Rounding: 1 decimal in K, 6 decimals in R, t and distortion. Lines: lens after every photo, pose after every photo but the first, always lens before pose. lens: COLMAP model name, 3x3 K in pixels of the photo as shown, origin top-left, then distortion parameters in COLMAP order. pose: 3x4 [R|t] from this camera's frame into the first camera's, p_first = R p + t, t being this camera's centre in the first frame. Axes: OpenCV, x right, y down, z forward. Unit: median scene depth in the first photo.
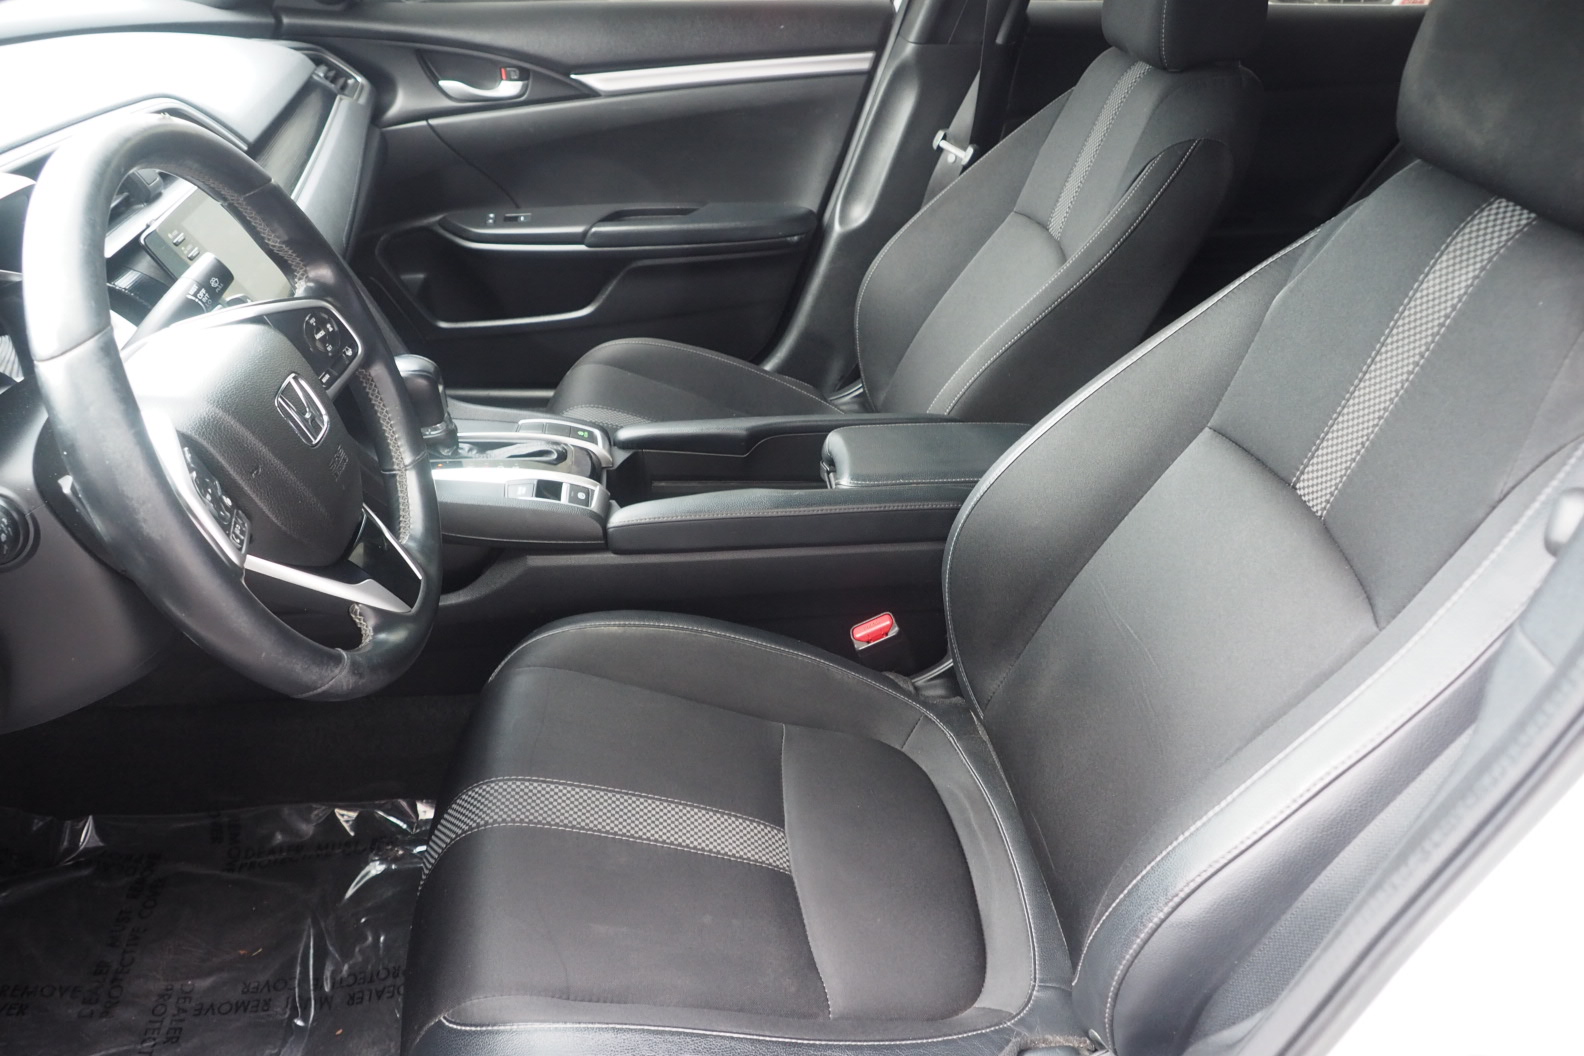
lens RADIAL K [[1113.1, 0, 797.9], [0, 1113.1, 536.4], [0, 0, 1]] dist [-0.039577, 0.000039]
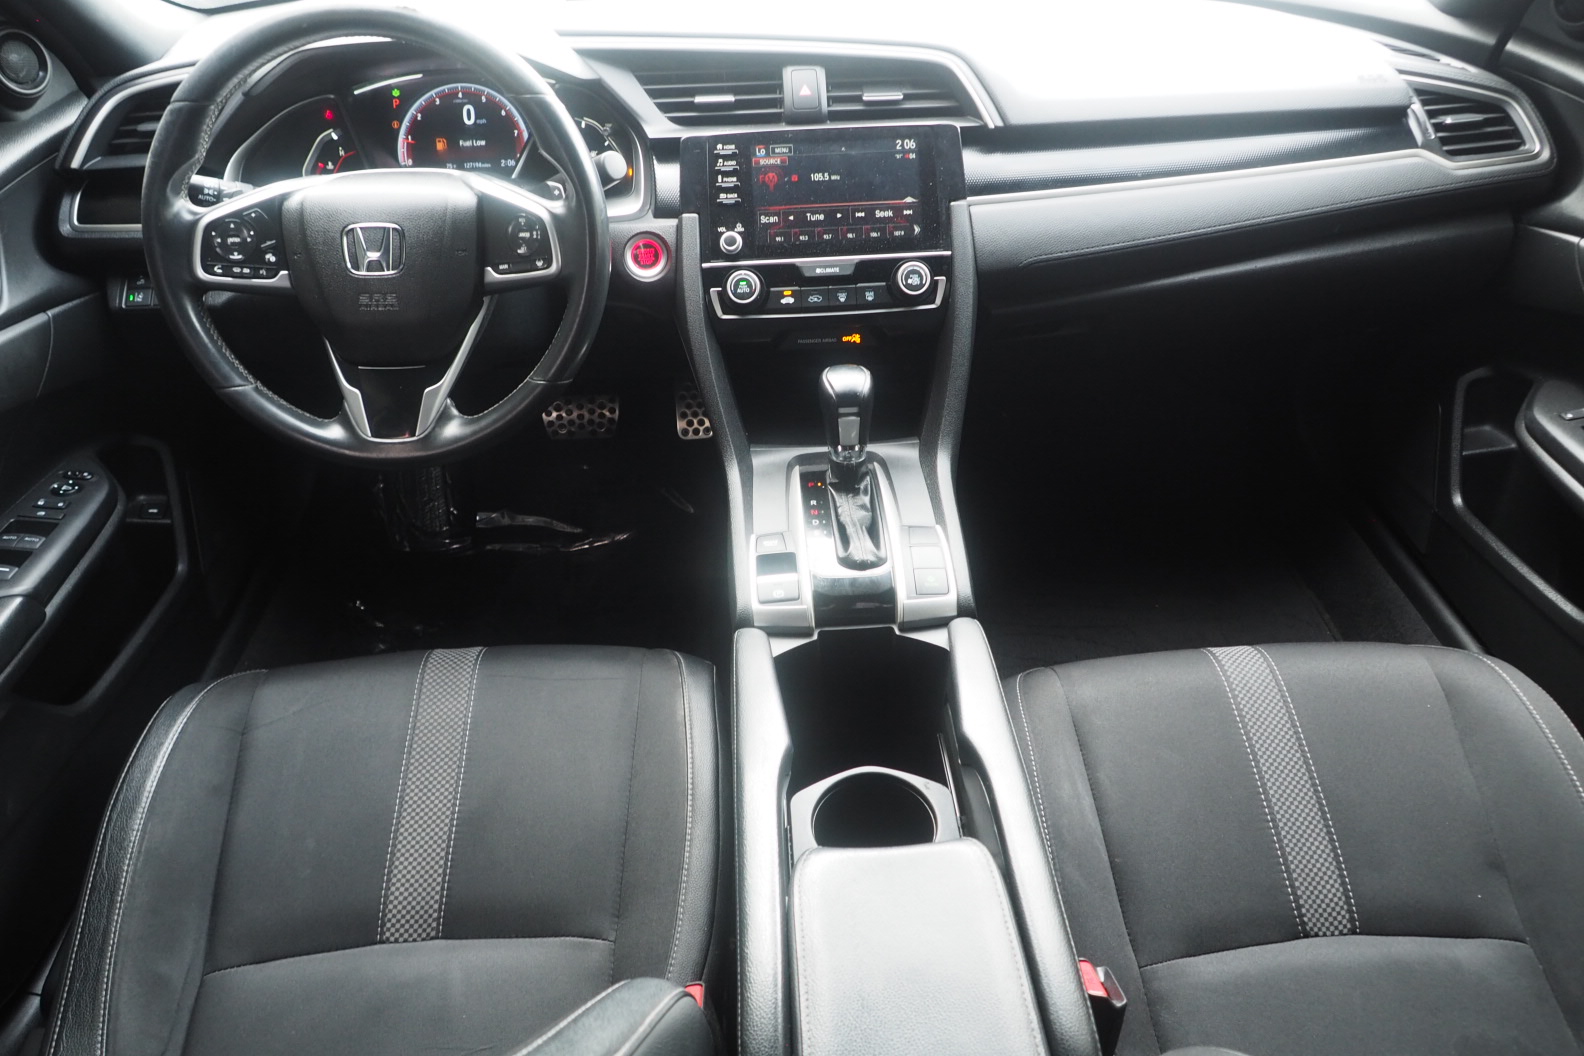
lens RADIAL K [[1108.7, 0, 792.0], [0, 1108.7, 528.0], [0, 0, 1]] dist [-0.031238, 0.002755]
pose [[-0.064622, 0.537212, -0.840968, 0.420733], [-0.529305, 0.695962, 0.485255, -0.424790], [0.845967, 0.476487, 0.239374, 0.703613]]
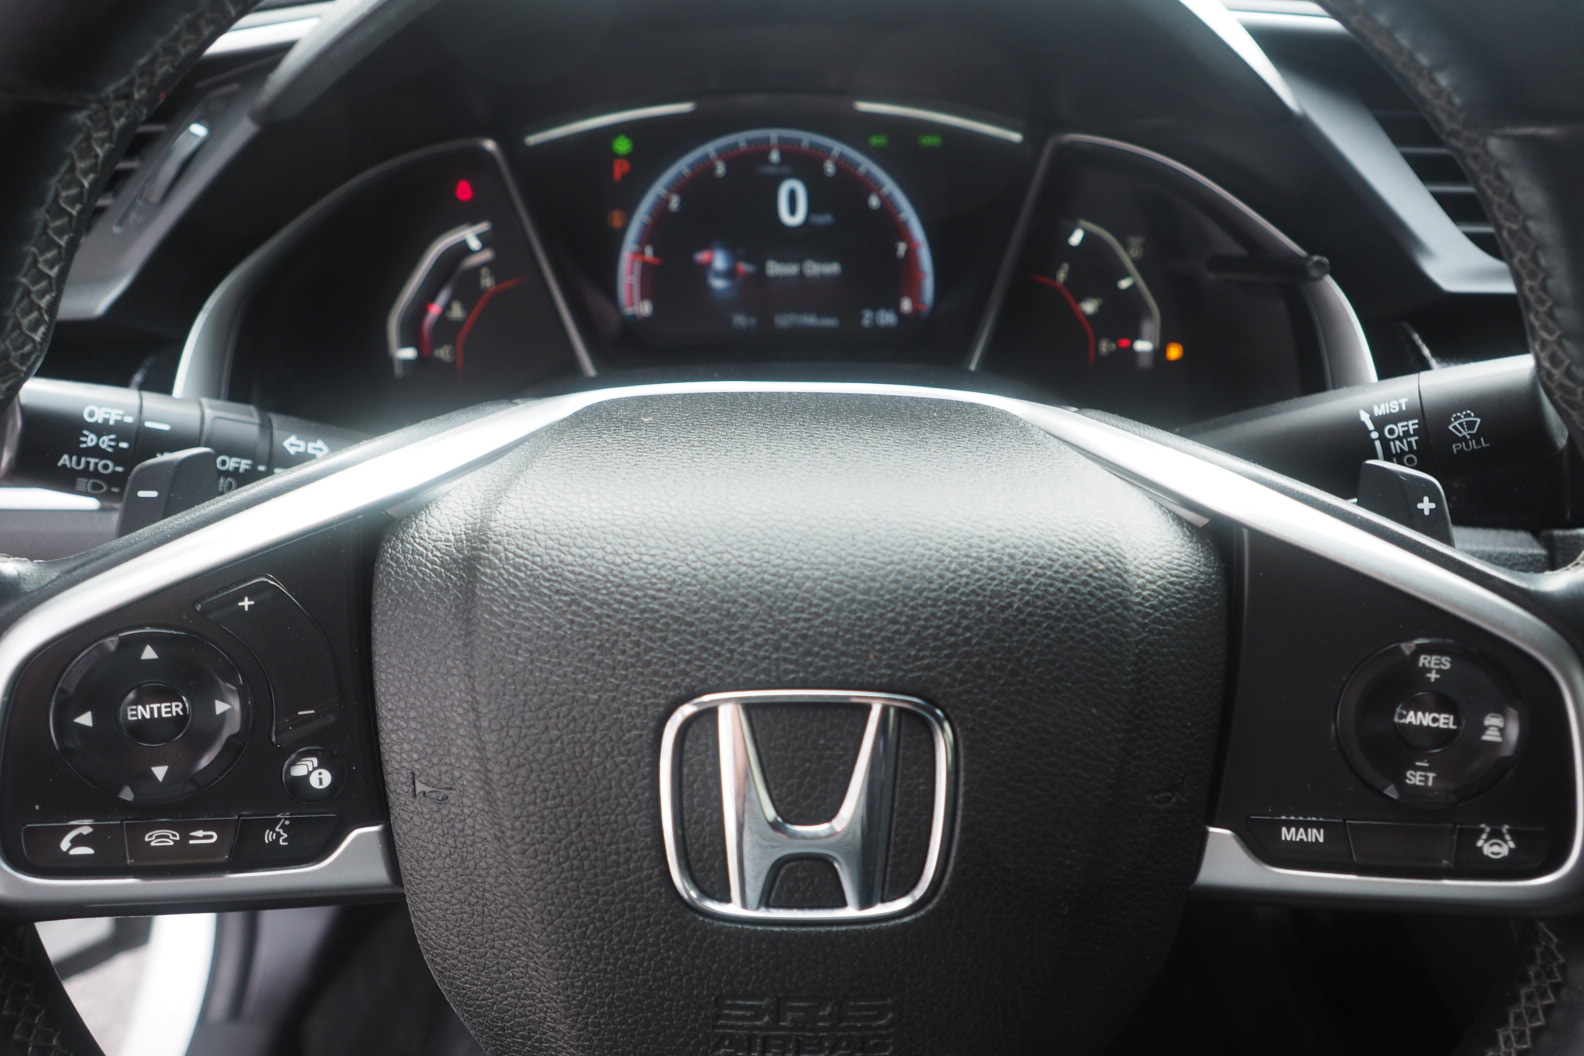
lens RADIAL K [[1113.1, 0, 797.9], [0, 1113.1, 536.4], [0, 0, 1]] dist [-0.039577, 0.000039]
pose [[-0.081920, 0.469464, -0.879143, -0.135172], [-0.551374, 0.713471, 0.432372, -0.155809], [0.830226, 0.520157, 0.200402, 0.511102]]
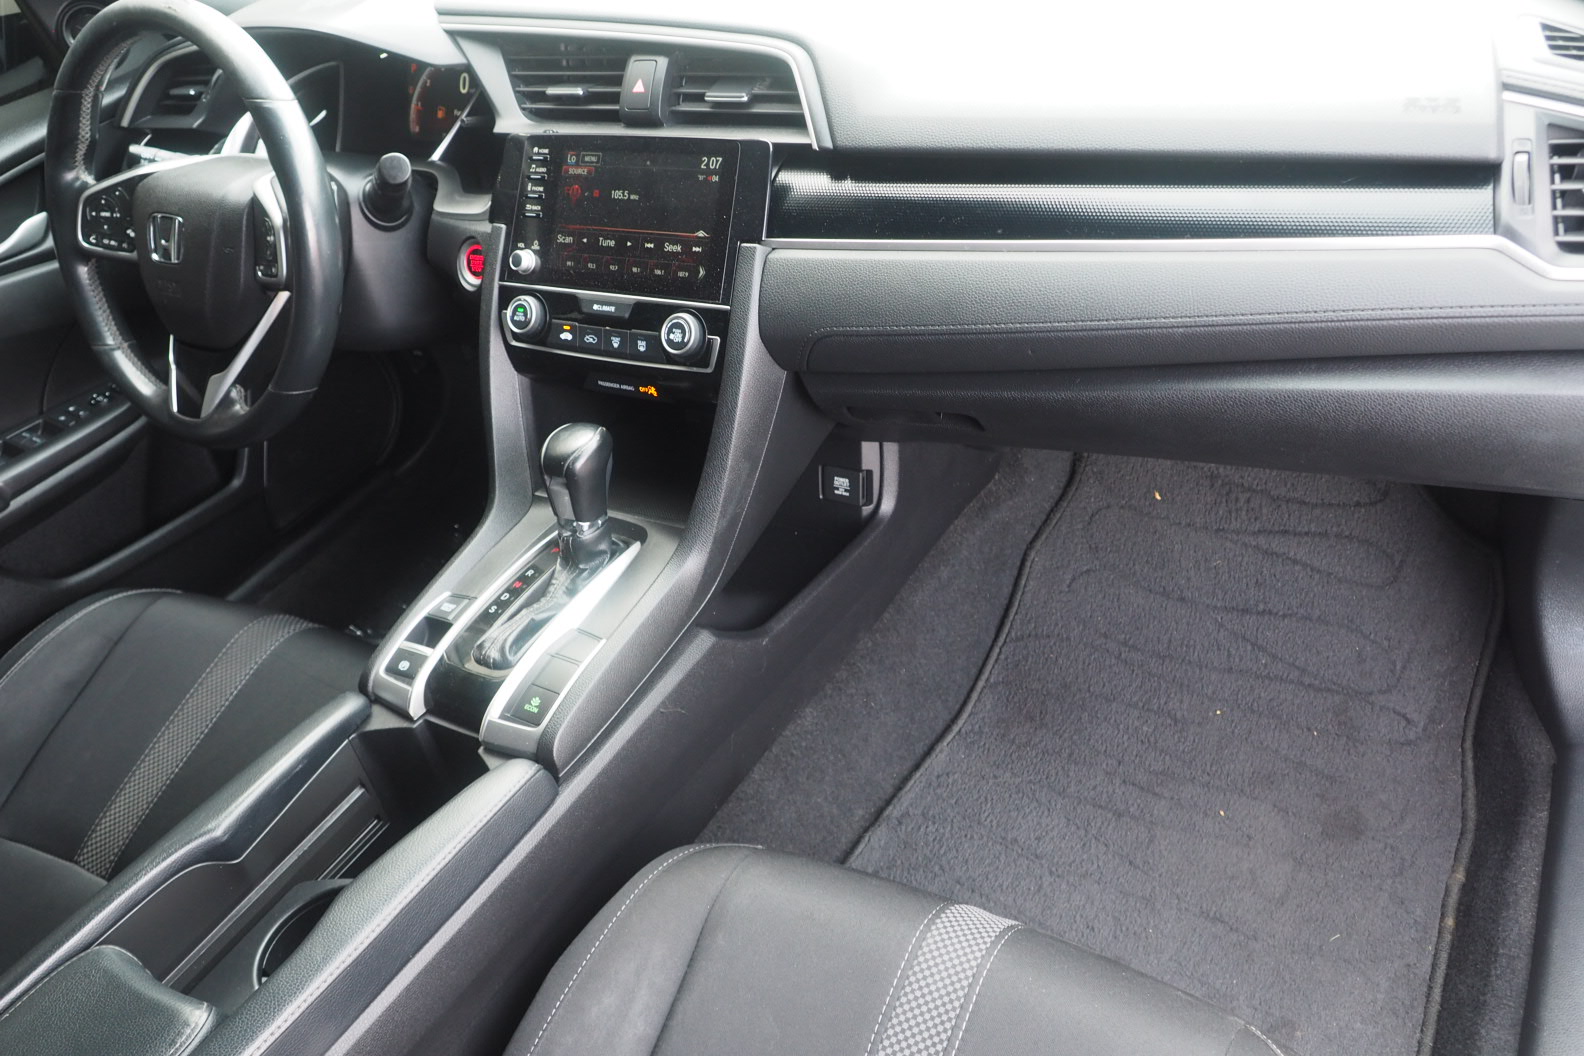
lens RADIAL K [[1191.9, 0, 792.0], [0, 1191.9, 533.2], [0, 0, 1]] dist [-0.025440, -0.003306]
pose [[-0.600002, 0.509531, -0.616746, 0.086724], [-0.326452, 0.547884, 0.770229, -0.704215], [0.730361, 0.663477, -0.162394, 1.127739]]
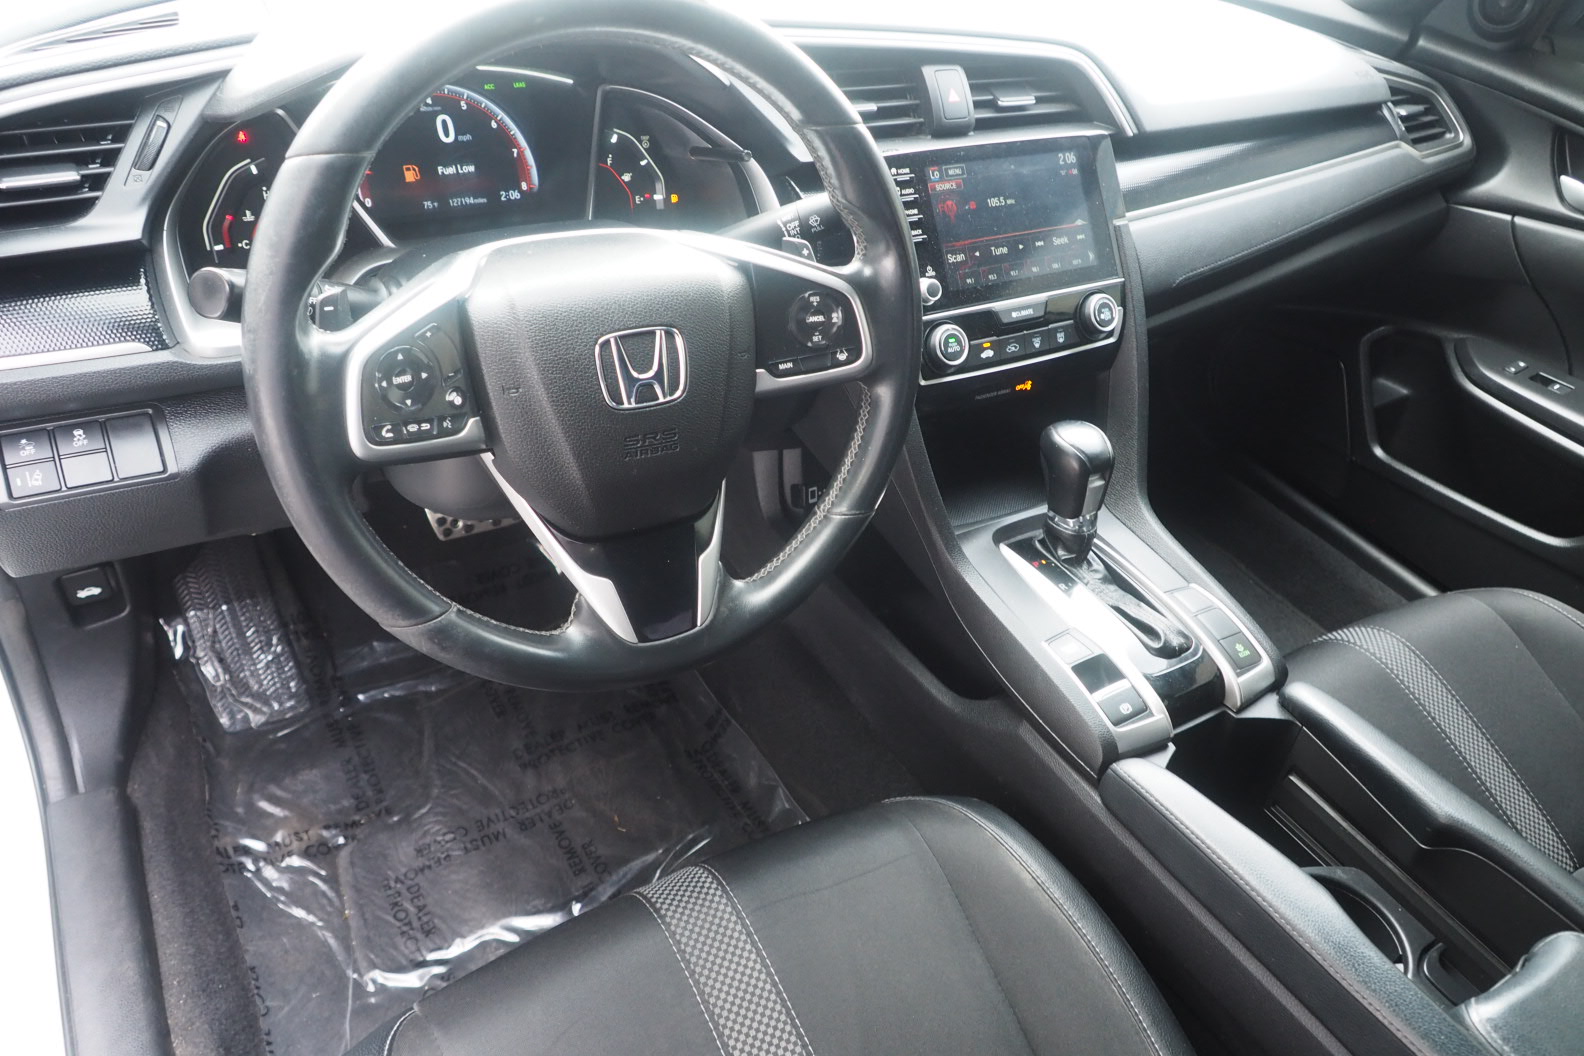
lens RADIAL K [[1113.1, 0, 797.9], [0, 1113.1, 536.4], [0, 0, 1]] dist [-0.039577, 0.000039]
pose [[0.415752, 0.544655, -0.728355, 0.152313], [-0.565176, 0.782165, 0.262286, -0.168419], [0.712549, 0.302603, 0.633013, 0.335188]]
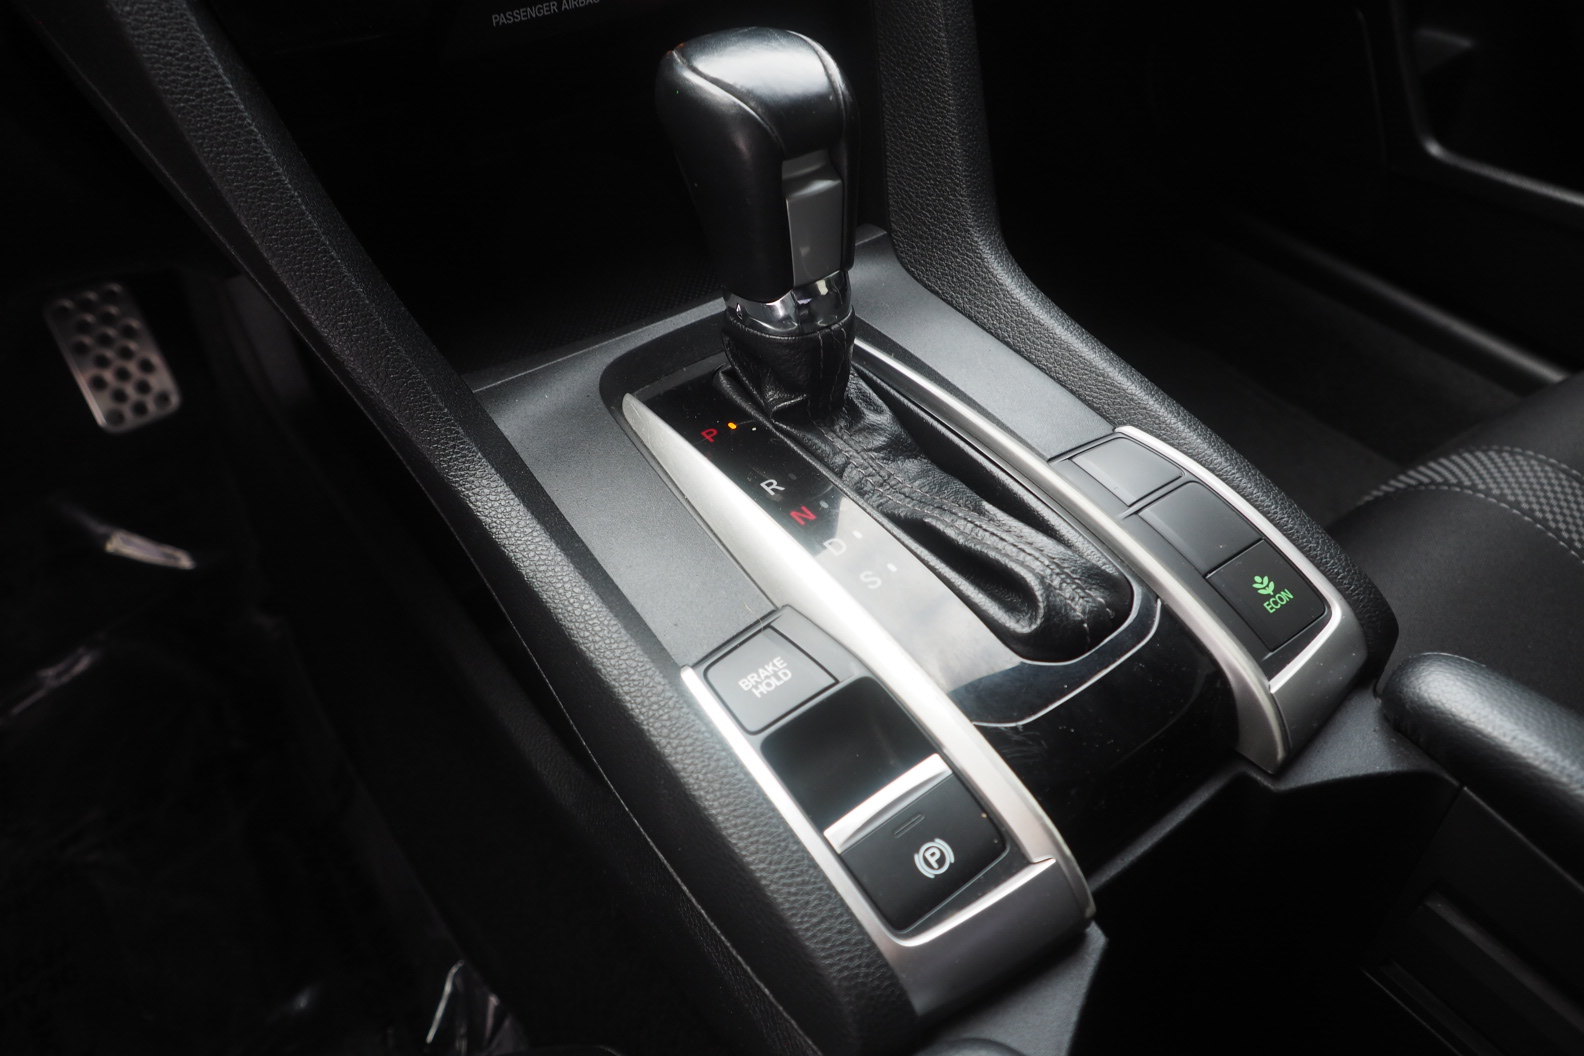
lens RADIAL K [[1108.7, 0, 792.0], [0, 1108.7, 528.0], [0, 0, 1]] dist [-0.031238, 0.002755]
pose [[0.500167, 0.552862, -0.666466, -0.086956], [-0.448467, 0.823778, 0.346794, -0.139257], [0.740750, 0.125433, 0.659967, 0.735706]]
